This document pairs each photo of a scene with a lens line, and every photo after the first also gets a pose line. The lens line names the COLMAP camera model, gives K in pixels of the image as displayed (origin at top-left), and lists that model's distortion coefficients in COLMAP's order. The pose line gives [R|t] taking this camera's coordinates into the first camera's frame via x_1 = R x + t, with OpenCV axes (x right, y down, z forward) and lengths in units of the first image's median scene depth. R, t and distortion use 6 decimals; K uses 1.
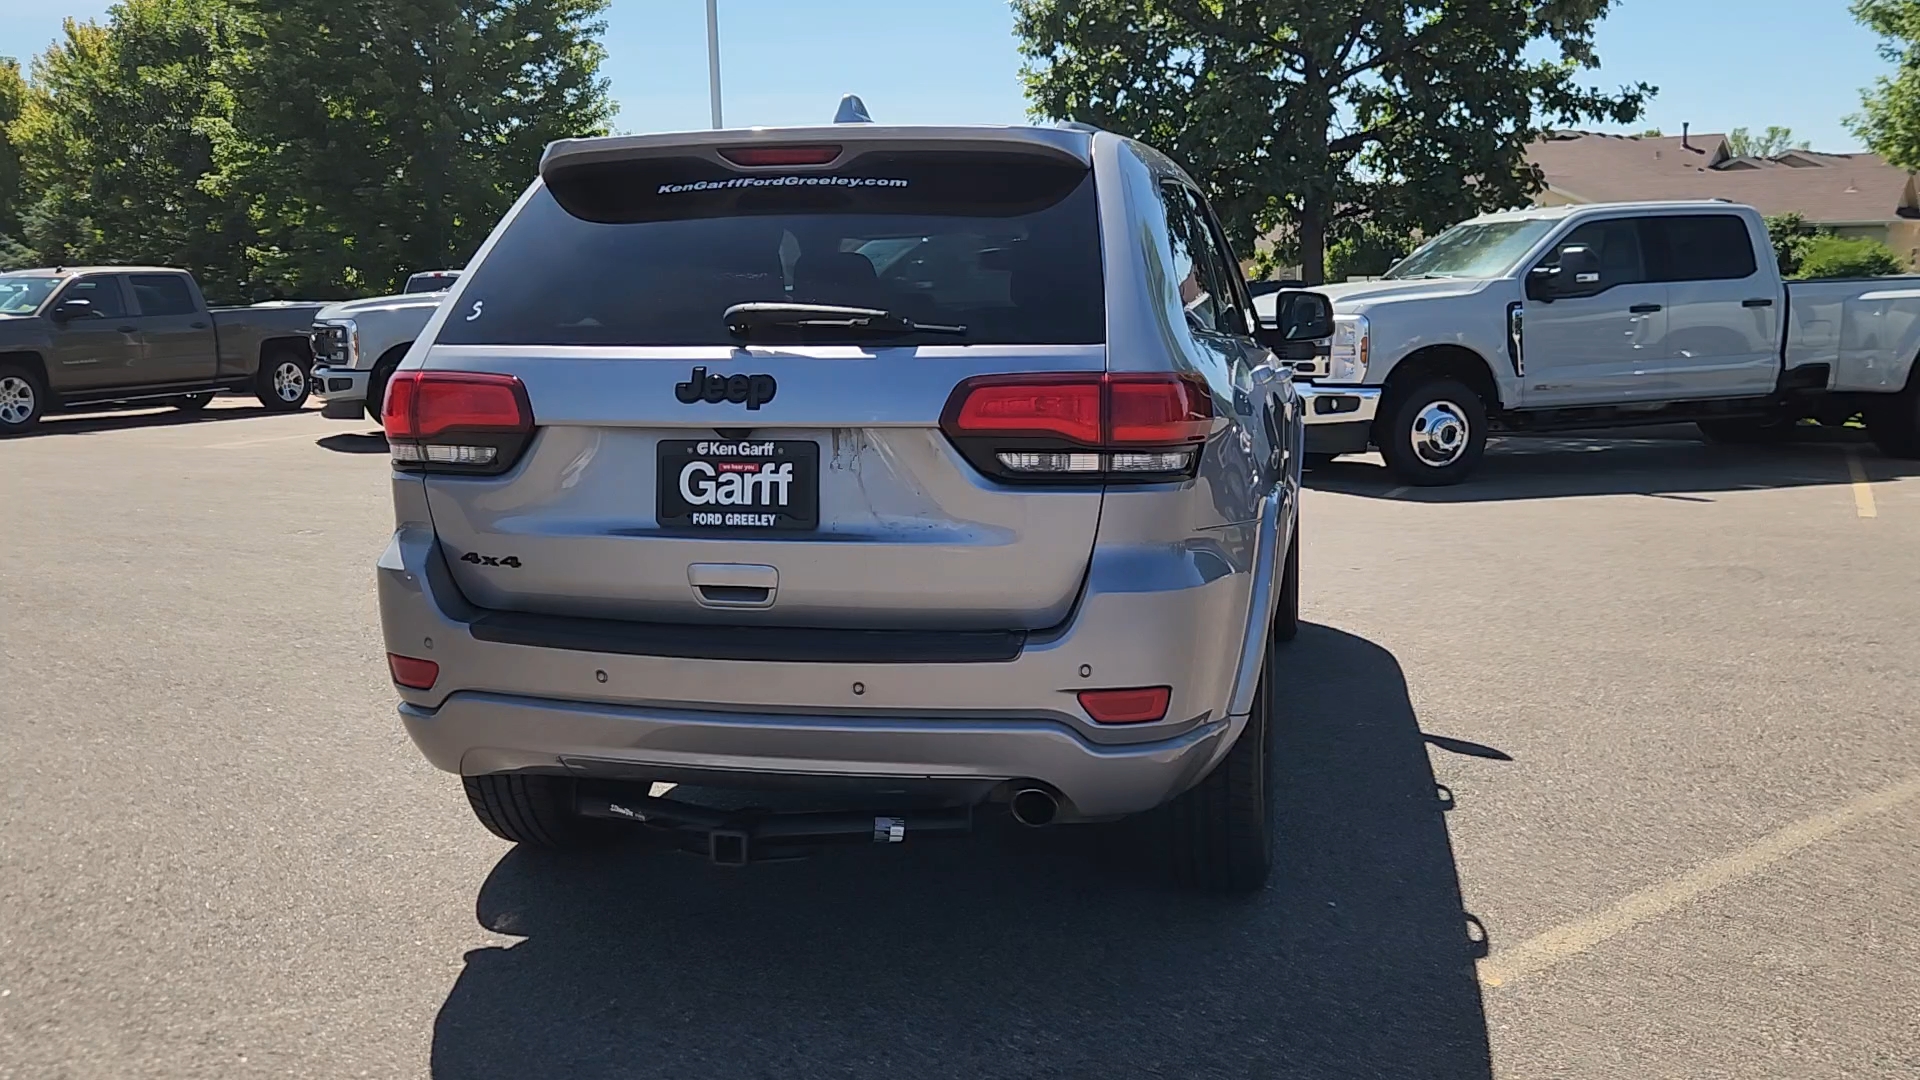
lens RADIAL K [[1633.8, 0, 947.5], [0, 1633.8, 540.5], [0, 0, 1]] dist [0.031857, -0.021773]
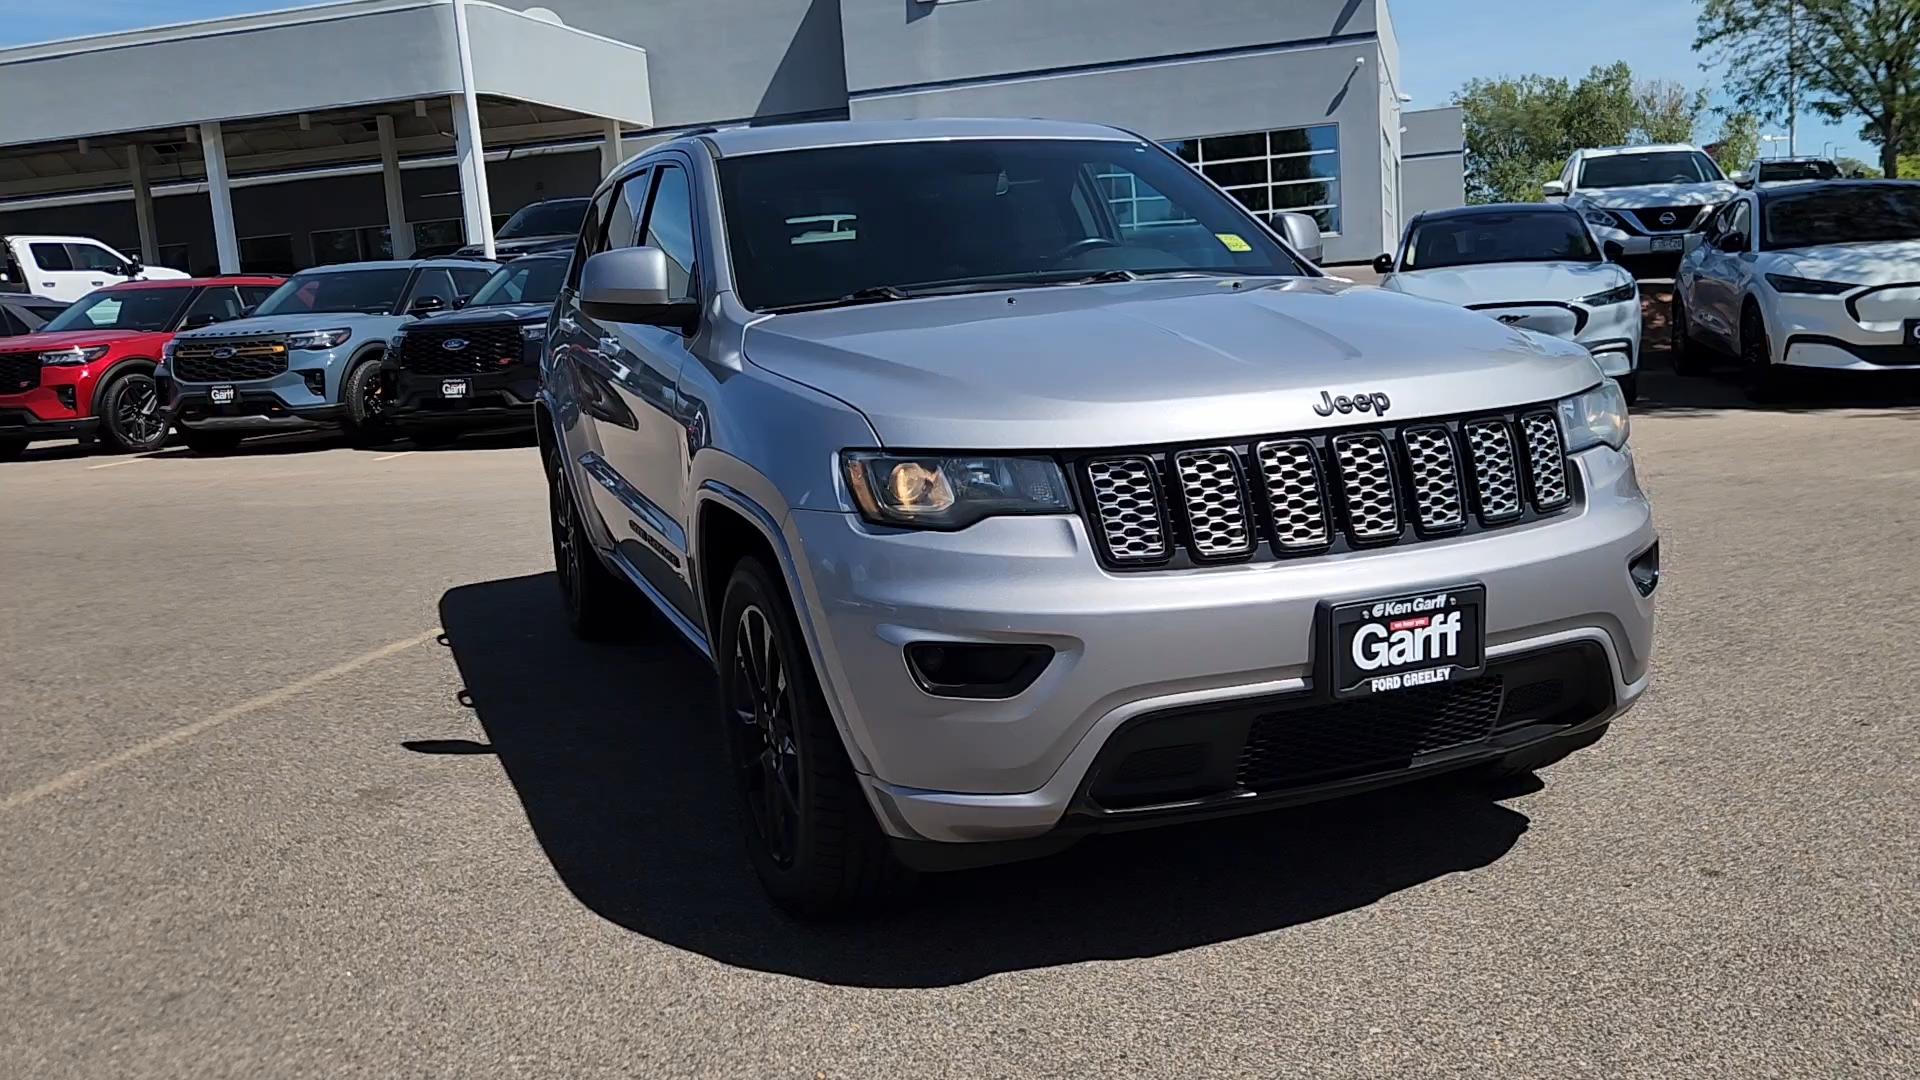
lens RADIAL K [[1633.8, 0, 951.7], [0, 1633.8, 545.0], [0, 0, 1]] dist [0.031857, -0.021773]
pose [[-0.824871, 0.151885, -0.544535, 0.944317], [-0.015134, 0.956954, 0.289844, -0.441264], [0.565118, 0.247325, -0.787066, 3.095794]]
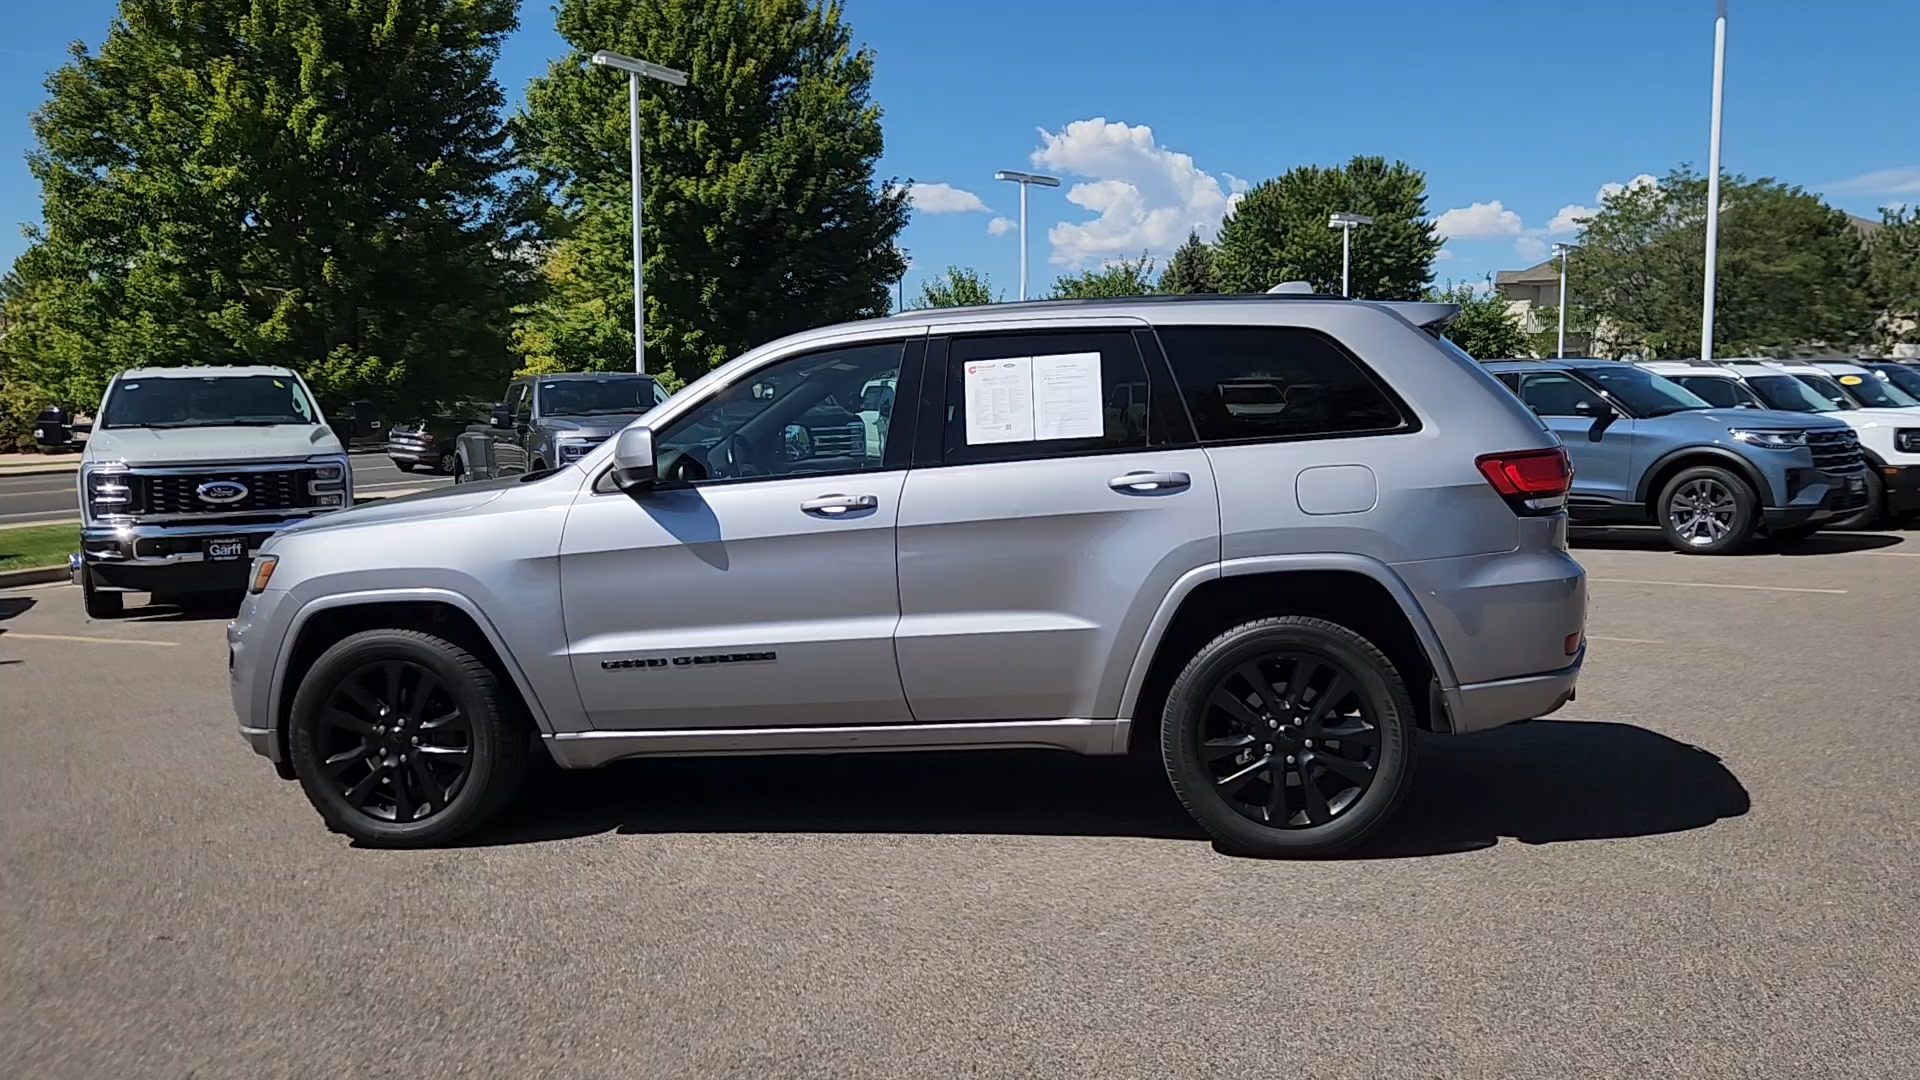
lens RADIAL K [[1633.8, 0, 944.3], [0, 1633.8, 536.2], [0, 0, 1]] dist [0.031857, -0.021773]
pose [[-0.073709, -0.061548, 0.995379, -1.953191], [0.177269, 0.981391, 0.073810, -0.254384], [-0.981398, 0.181890, -0.061427, 1.792041]]
